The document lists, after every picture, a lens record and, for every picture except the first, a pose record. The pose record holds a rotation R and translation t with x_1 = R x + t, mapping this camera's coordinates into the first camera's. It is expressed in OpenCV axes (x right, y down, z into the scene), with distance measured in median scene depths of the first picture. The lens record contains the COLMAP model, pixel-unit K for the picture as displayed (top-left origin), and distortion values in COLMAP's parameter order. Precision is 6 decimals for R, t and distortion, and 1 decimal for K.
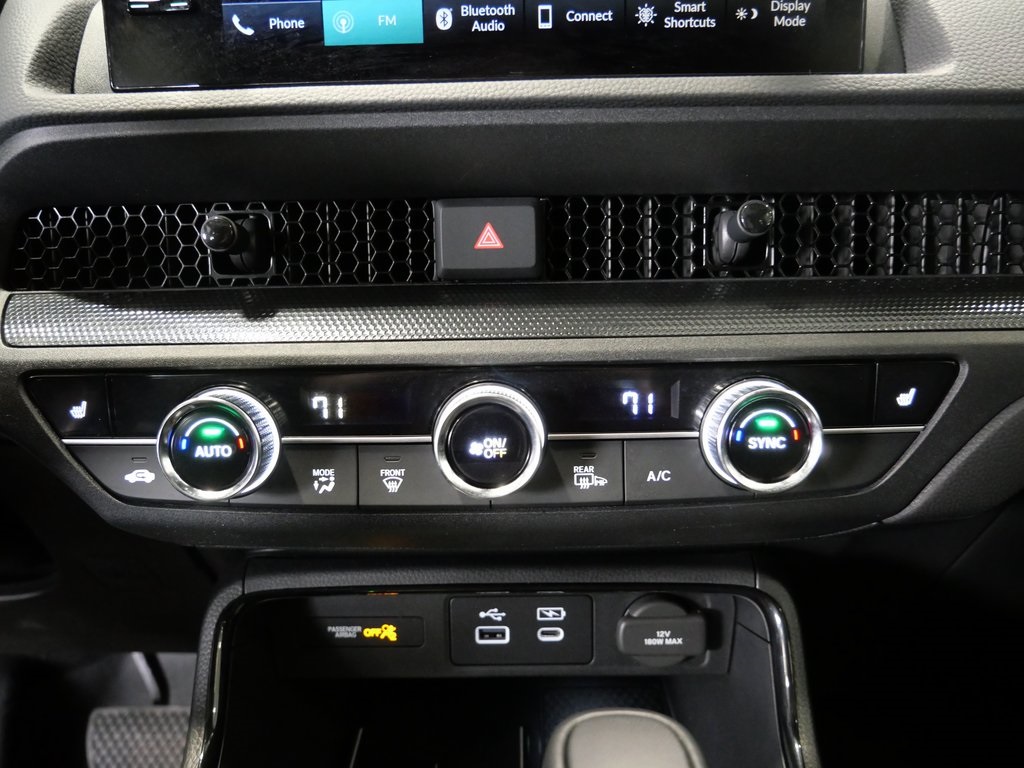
lens RADIAL K [[748.0, 0, 512.0], [0, 748.0, 384.0], [0, 0, 1]] dist [-0.044519, 0.012975]
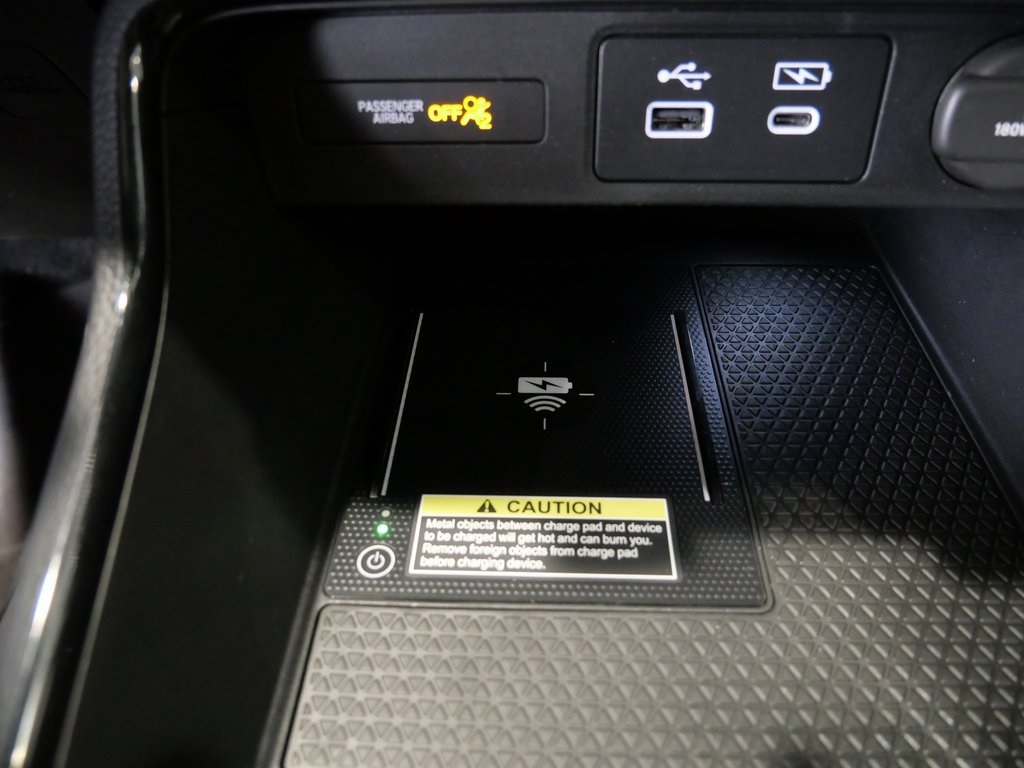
lens RADIAL K [[748.0, 0, 512.0], [0, 748.0, 384.0], [0, 0, 1]] dist [-0.044519, 0.012975]
pose [[0.999438, 0.019915, -0.026967, -0.165872], [-0.006277, 0.901366, 0.433012, 0.375720], [0.032930, -0.432599, 0.900985, 0.612937]]
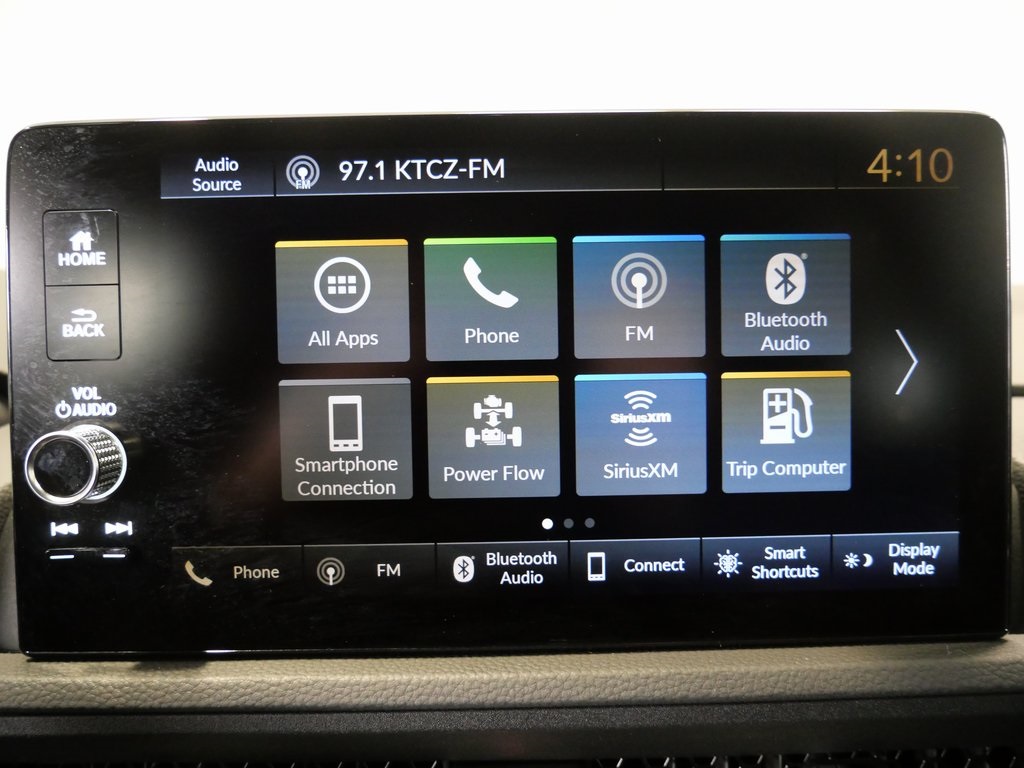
lens RADIAL K [[748.0, 0, 512.0], [0, 748.0, 384.0], [0, 0, 1]] dist [-0.044519, 0.012975]
pose [[0.999943, 0.003157, 0.010180, -0.048321], [-0.001444, 0.986442, -0.164107, -0.529199], [-0.010560, 0.164083, 0.986390, 0.202966]]
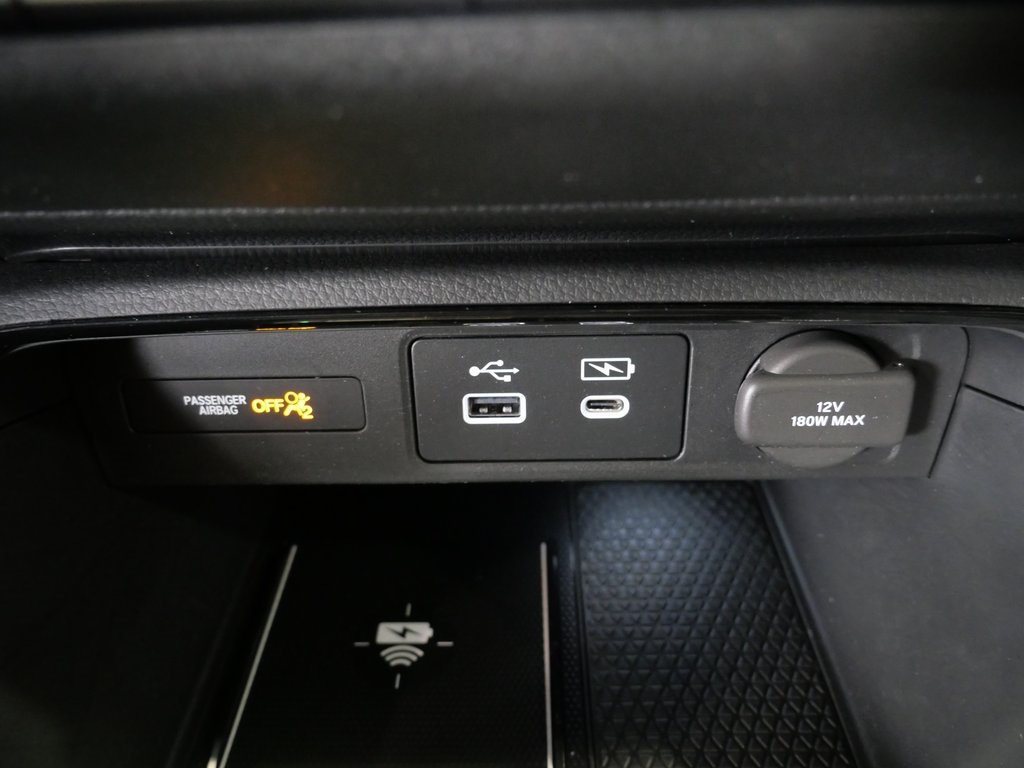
lens RADIAL K [[748.0, 0, 512.0], [0, 748.0, 384.0], [0, 0, 1]] dist [-0.044519, 0.012975]
pose [[0.999951, -0.004258, -0.008966, -0.011954], [0.006767, 0.953296, 0.301961, 0.215504], [0.007261, -0.302007, 0.953278, 0.670746]]
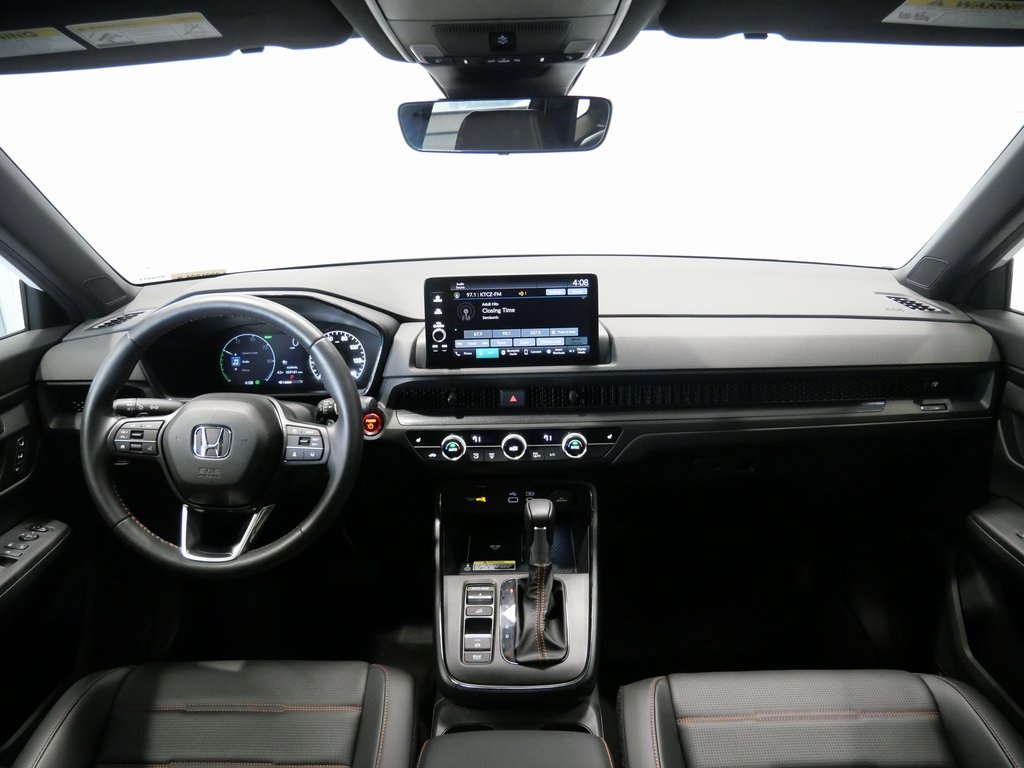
lens RADIAL K [[748.0, 0, 512.0], [0, 748.0, 384.0], [0, 0, 1]] dist [-0.044519, 0.012975]
pose [[0.999992, -0.003718, -0.001737, -0.031201], [0.003771, 0.999485, 0.031852, -0.426356], [0.001617, -0.031859, 0.999491, -3.332639]]
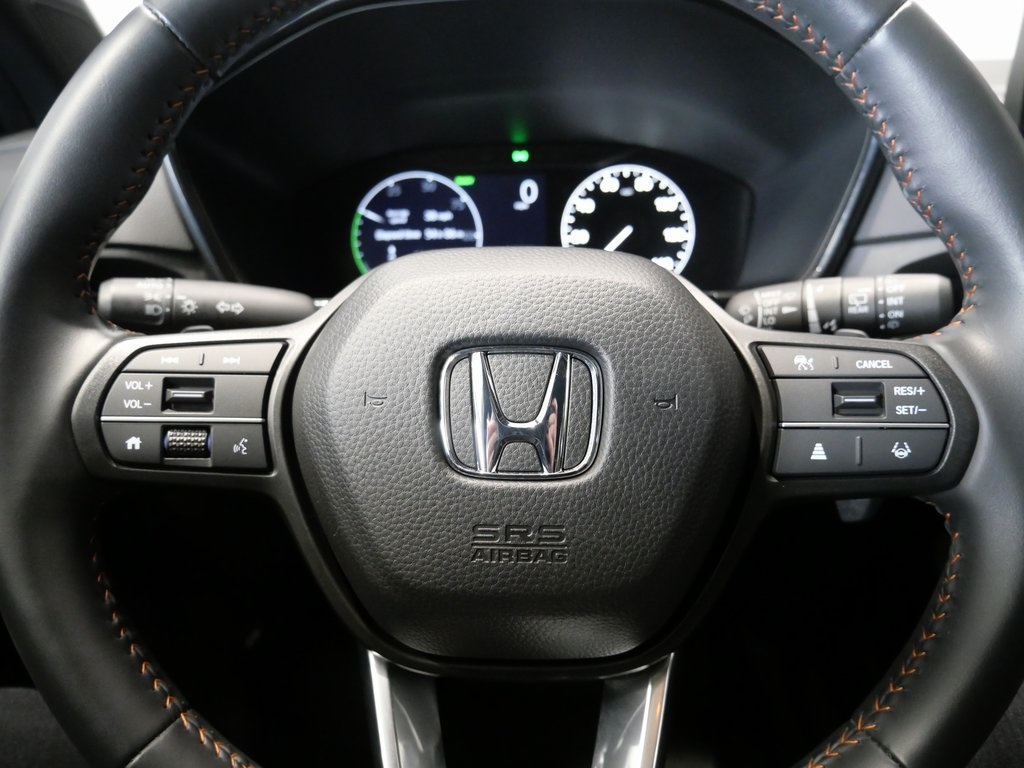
lens RADIAL K [[760.0, 0, 574.3], [0, 760.0, 382.7], [0, 0, 1]] dist [-0.045736, 0.001335]
pose [[0.996473, -0.024386, 0.080287, -1.552291], [0.020985, 0.998857, 0.042944, -0.095955], [-0.081243, -0.041108, 0.995846, -0.546872]]
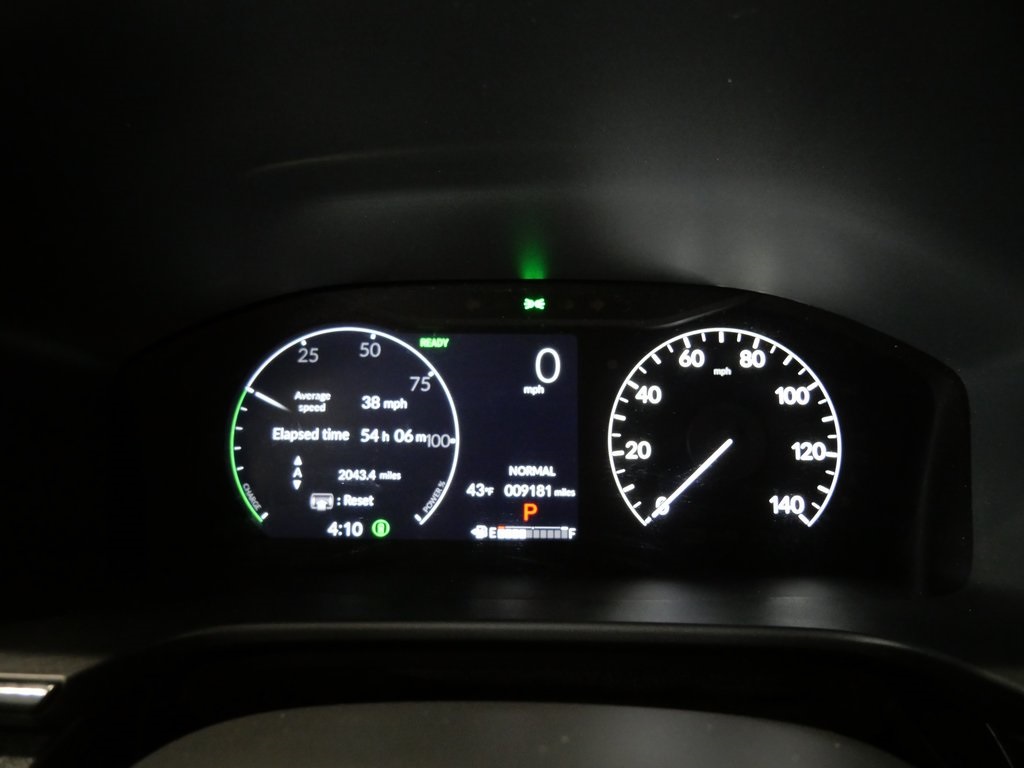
lens RADIAL K [[748.3, 0, 513.0], [0, 748.3, 384.9], [0, 0, 1]] dist [-0.046619, 0.011620]
pose [[0.999487, 0.029639, -0.012116, -1.534610], [-0.030870, 0.992439, -0.118791, -0.377189], [0.008504, 0.119105, 0.992845, 0.457141]]
